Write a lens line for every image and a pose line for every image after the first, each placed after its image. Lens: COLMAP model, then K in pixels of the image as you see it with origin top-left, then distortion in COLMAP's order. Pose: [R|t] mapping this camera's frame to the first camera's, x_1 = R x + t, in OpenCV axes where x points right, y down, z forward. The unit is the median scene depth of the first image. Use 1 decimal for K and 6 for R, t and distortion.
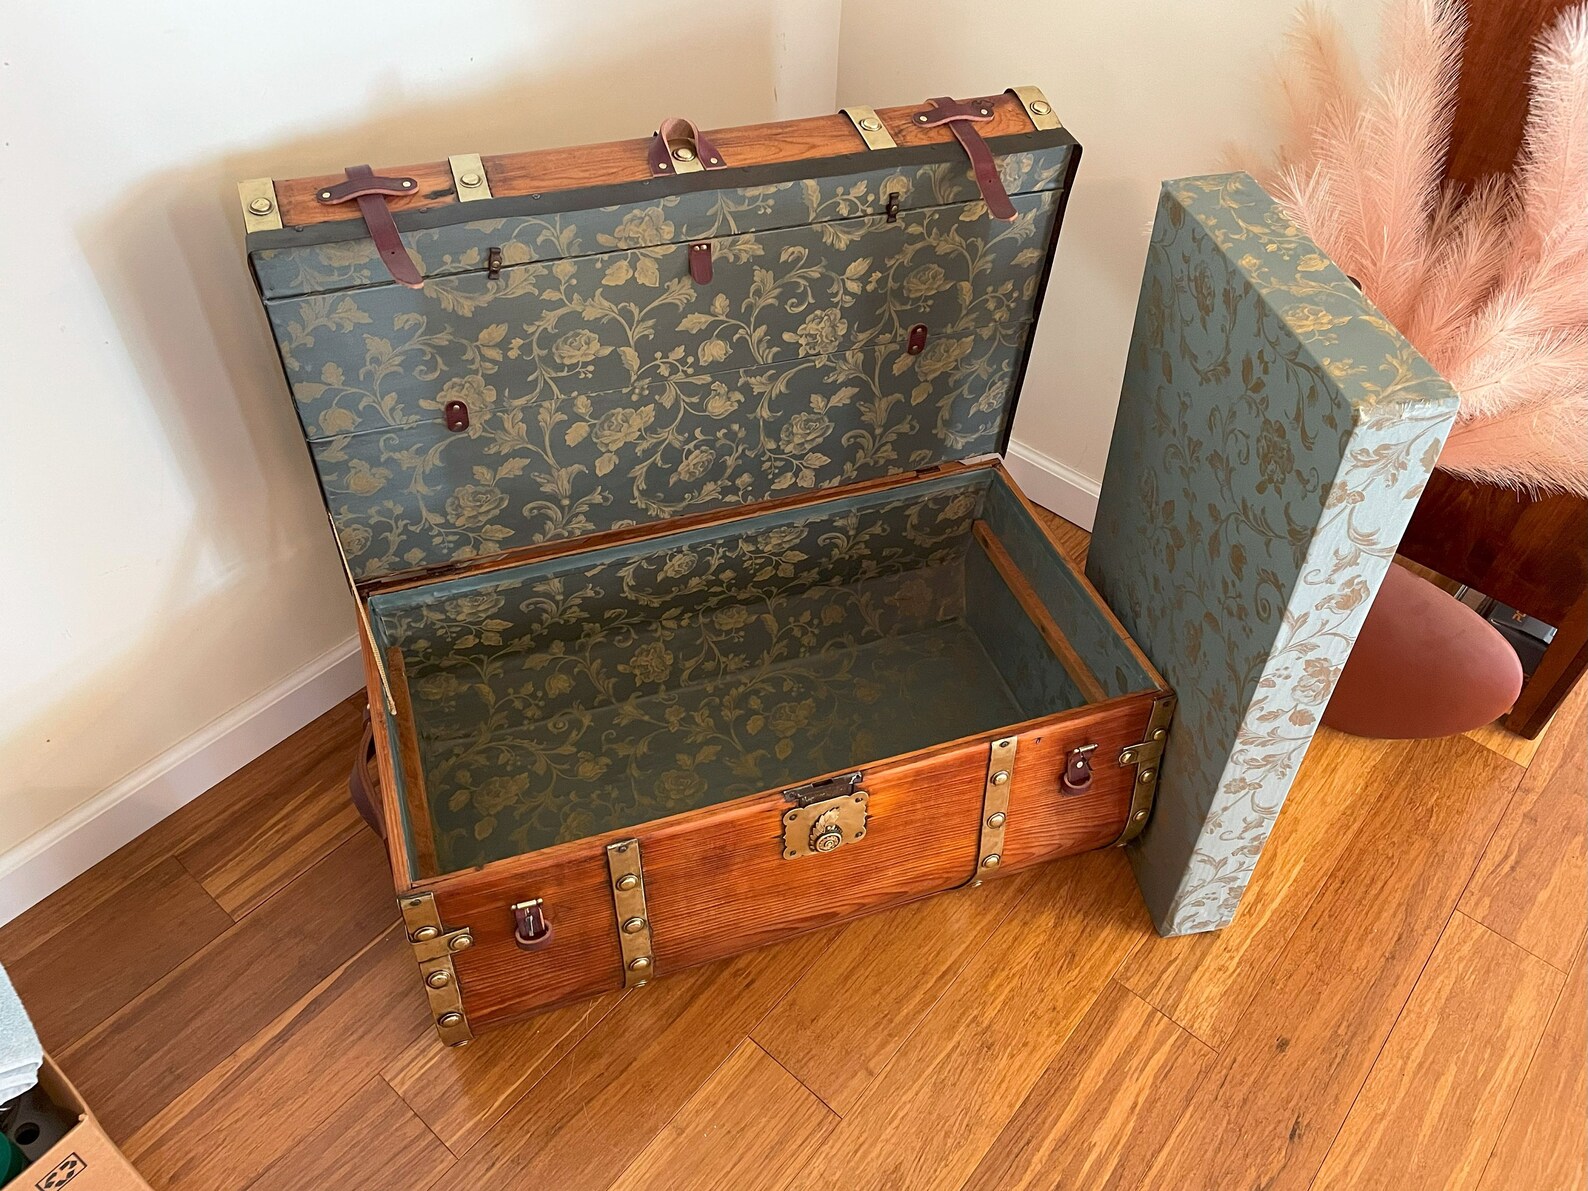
lens RADIAL K [[1195.3, 0, 785.1], [0, 1195.3, 550.6], [0, 0, 1]] dist [0.096748, -0.080209]
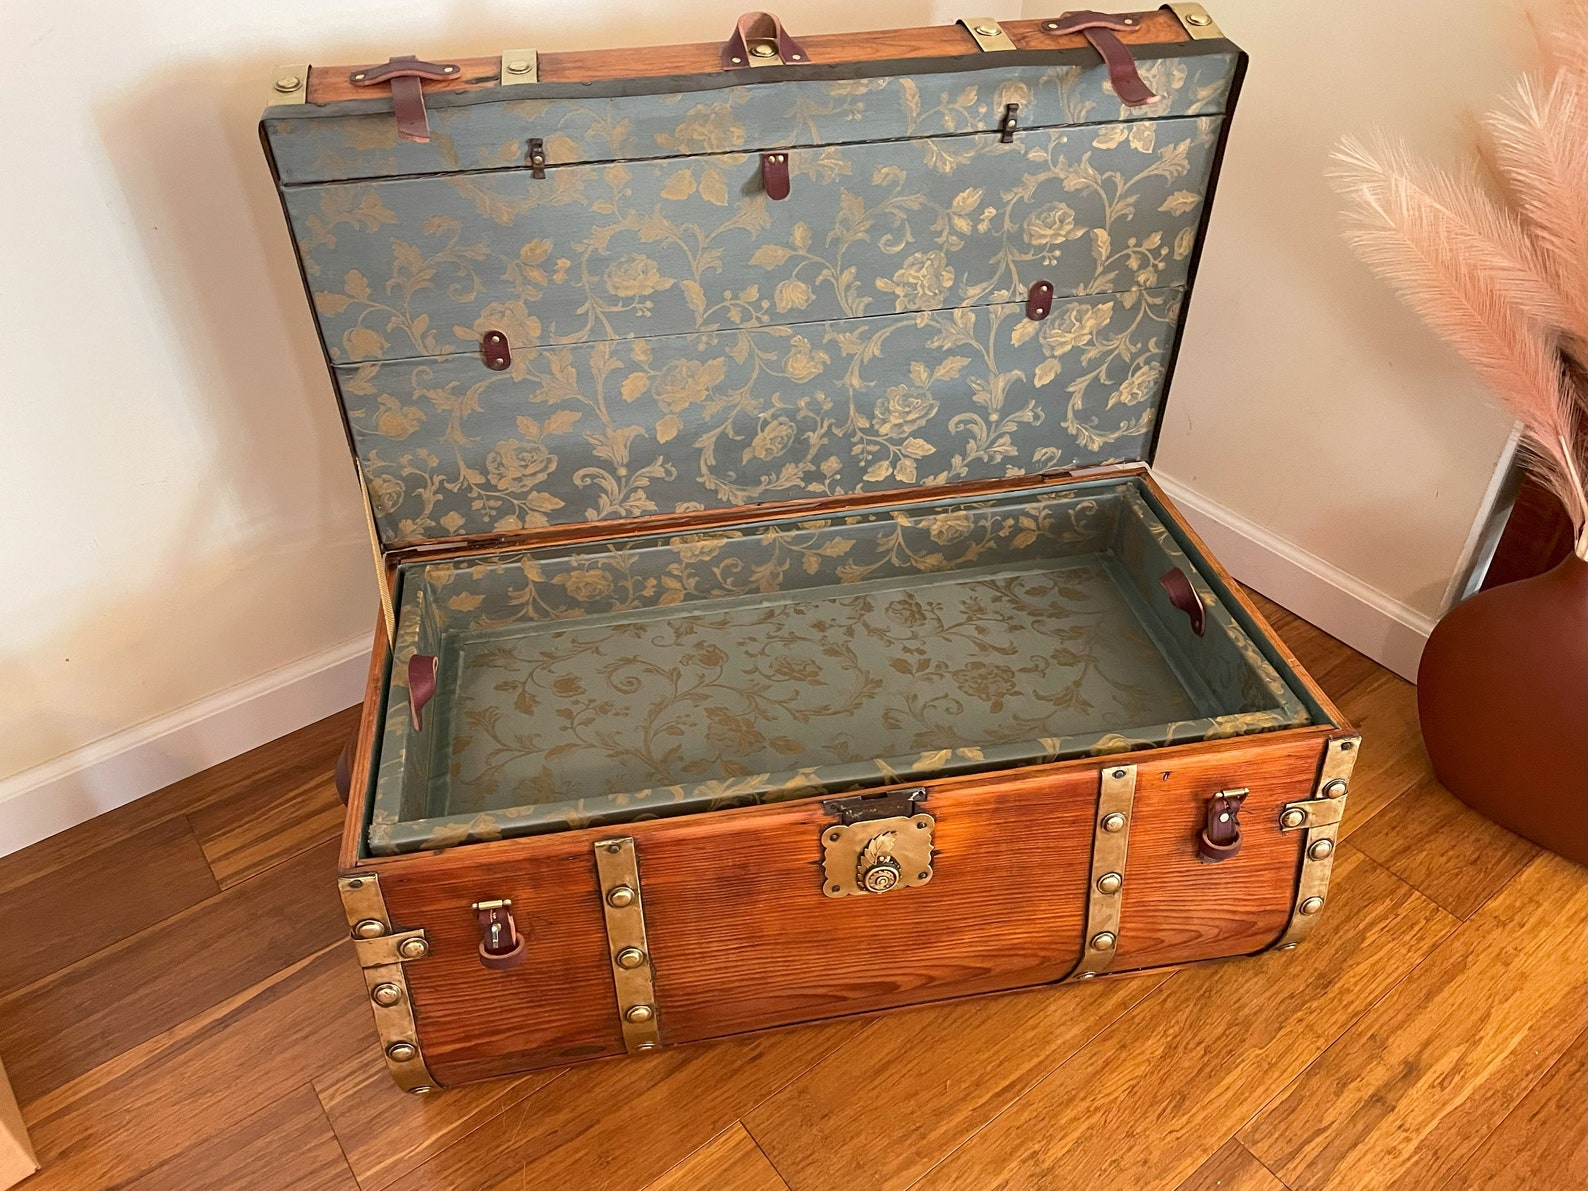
lens RADIAL K [[1195.3, 0, 785.1], [0, 1195.3, 550.6], [0, 0, 1]] dist [0.096748, -0.080209]
pose [[0.985257, 0.052221, -0.162917, 0.086844], [-0.072957, 0.989595, -0.124010, 0.126102], [0.154746, 0.134067, 0.978815, 0.181257]]
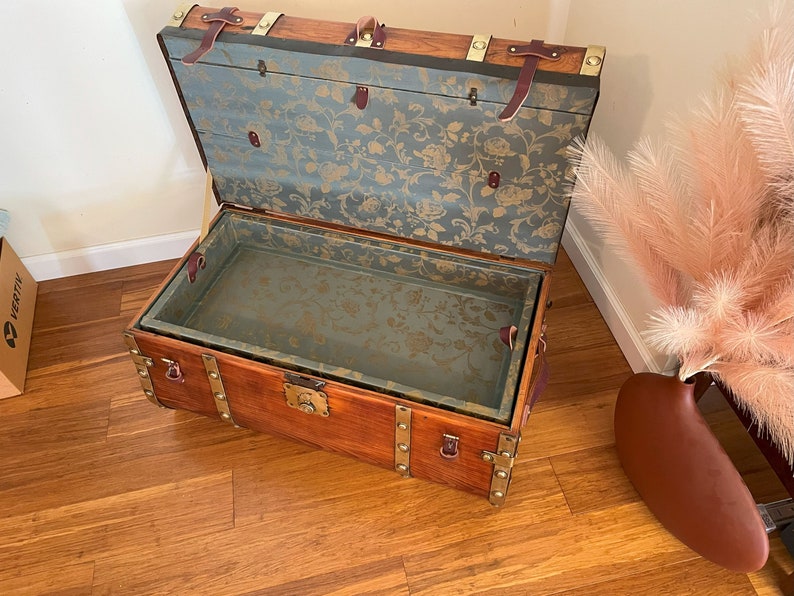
lens RADIAL K [[601.8, 0, 404.0], [0, 601.8, 288.5], [0, 0, 1]] dist [0.073146, -0.085151]
pose [[0.799006, 0.403561, -0.445790, 0.488548], [-0.366362, 0.914570, 0.171290, -0.146737], [0.476832, 0.026459, 0.878596, 0.212118]]
